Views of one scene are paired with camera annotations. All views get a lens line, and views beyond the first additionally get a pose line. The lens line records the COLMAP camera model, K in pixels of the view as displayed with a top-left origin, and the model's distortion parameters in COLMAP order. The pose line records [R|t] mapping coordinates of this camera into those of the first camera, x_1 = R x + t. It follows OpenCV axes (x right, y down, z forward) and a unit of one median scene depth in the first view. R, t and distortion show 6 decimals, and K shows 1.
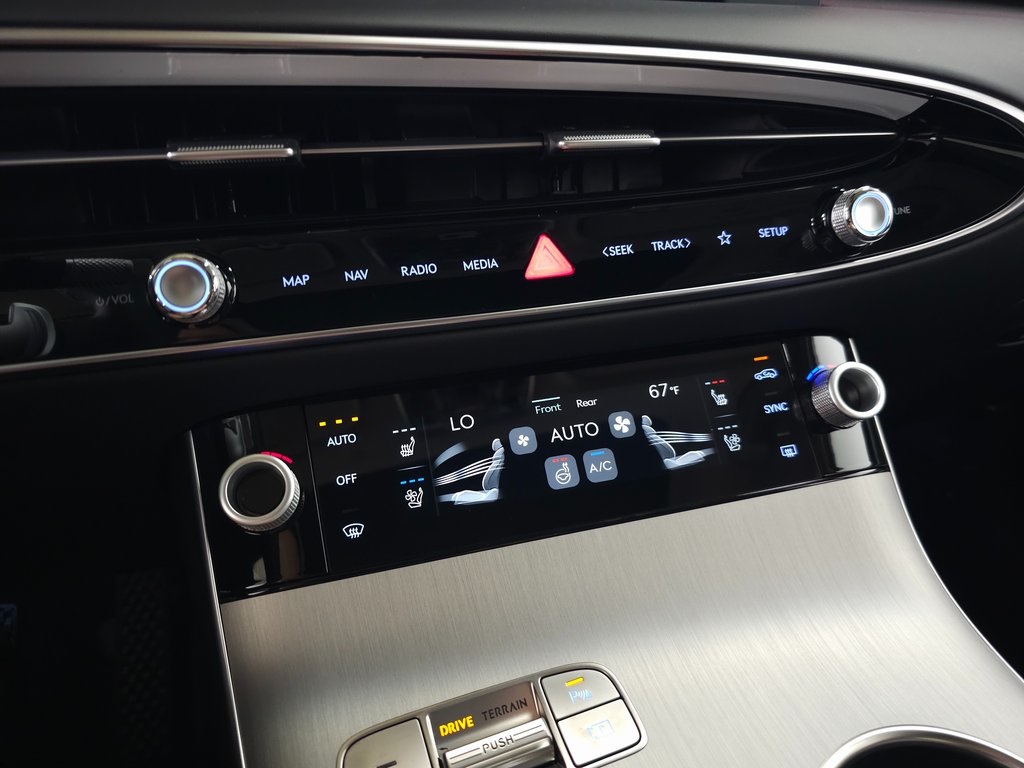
lens RADIAL K [[701.5, 0, 511.9], [0, 701.5, 370.2], [0, 0, 1]] dist [0.032750, -0.041022]
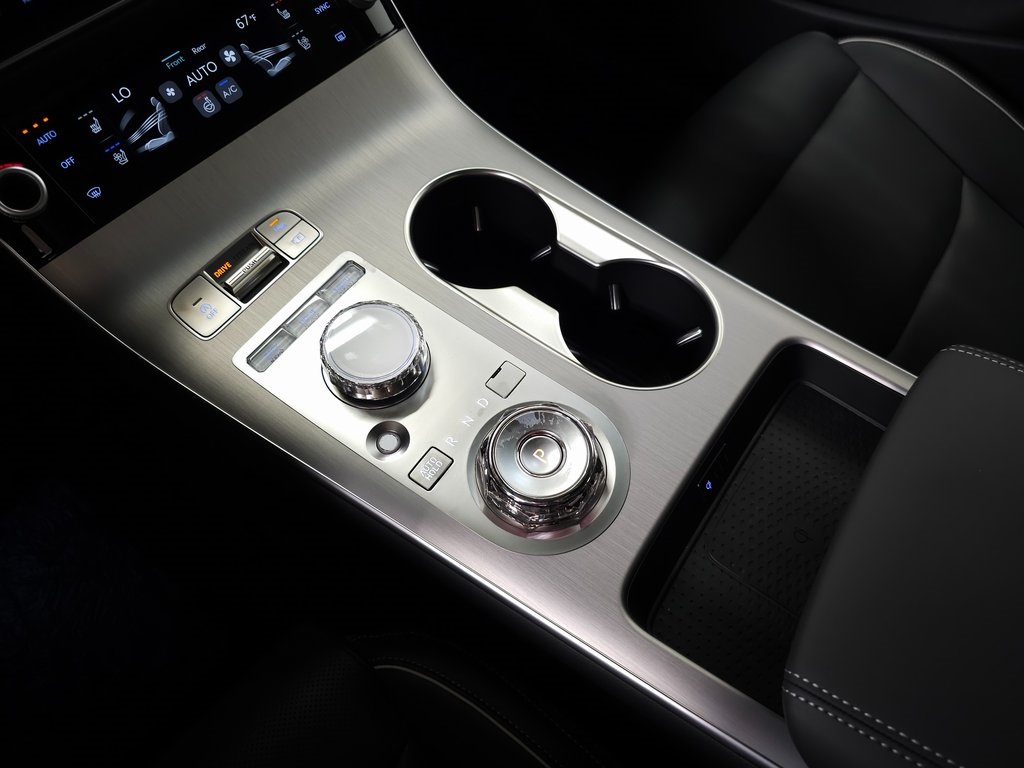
lens RADIAL K [[701.5, 0, 517.0], [0, 701.5, 385.4], [0, 0, 1]] dist [0.032750, -0.041022]
pose [[0.833198, -0.472185, 0.287788, -0.094652], [0.225021, 0.764916, 0.603547, -0.156698], [-0.505120, -0.438116, 0.743578, -0.719697]]
